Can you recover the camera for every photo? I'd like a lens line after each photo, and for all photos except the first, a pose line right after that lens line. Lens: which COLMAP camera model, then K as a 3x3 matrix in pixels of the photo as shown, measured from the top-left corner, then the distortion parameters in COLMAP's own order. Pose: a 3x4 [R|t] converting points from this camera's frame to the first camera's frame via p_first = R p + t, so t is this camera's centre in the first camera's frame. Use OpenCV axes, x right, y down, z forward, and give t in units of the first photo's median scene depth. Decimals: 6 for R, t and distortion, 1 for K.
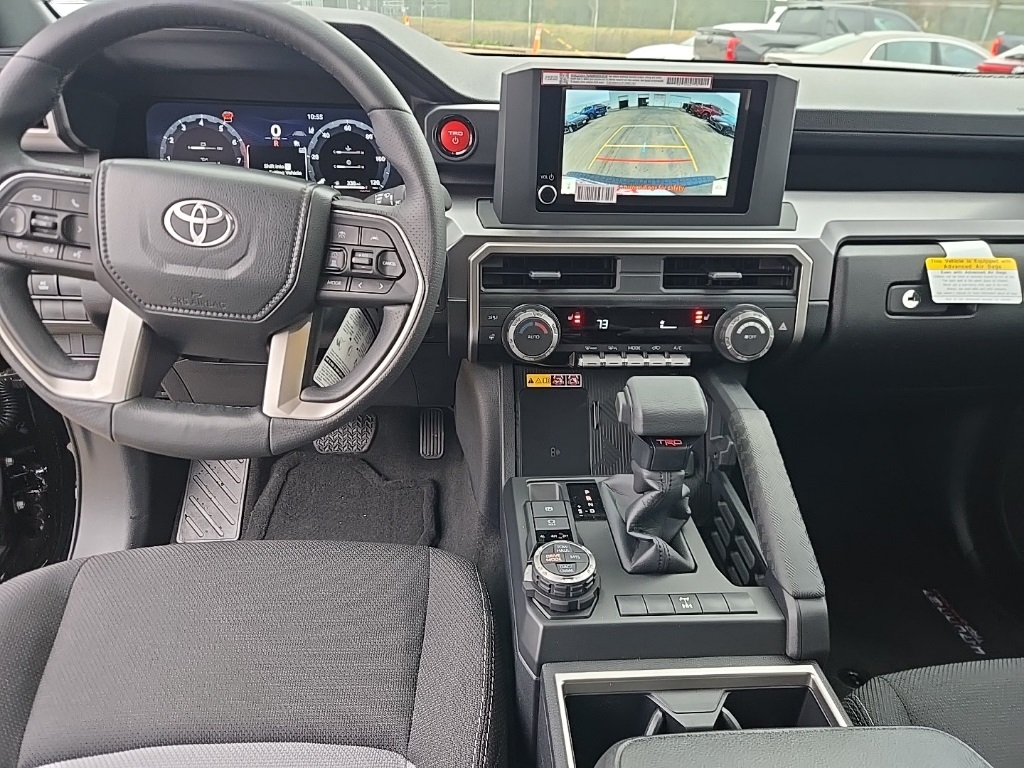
lens RADIAL K [[681.5, 0, 514.2], [0, 681.5, 379.1], [0, 0, 1]] dist [0.076835, -0.057852]
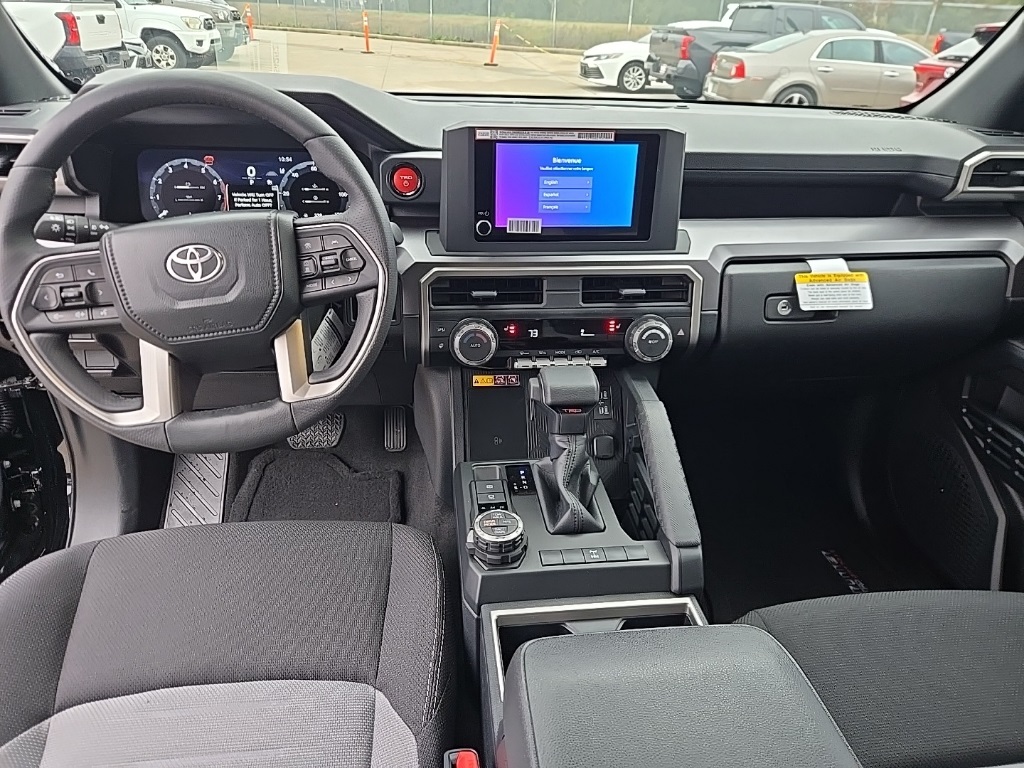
lens RADIAL K [[681.5, 0, 514.2], [0, 681.5, 379.1], [0, 0, 1]] dist [0.076835, -0.057852]
pose [[0.998694, -0.022898, 0.045669, 0.038061], [0.022510, 0.999706, 0.008983, -0.011021], [-0.045862, -0.007943, 0.998916, -0.194791]]
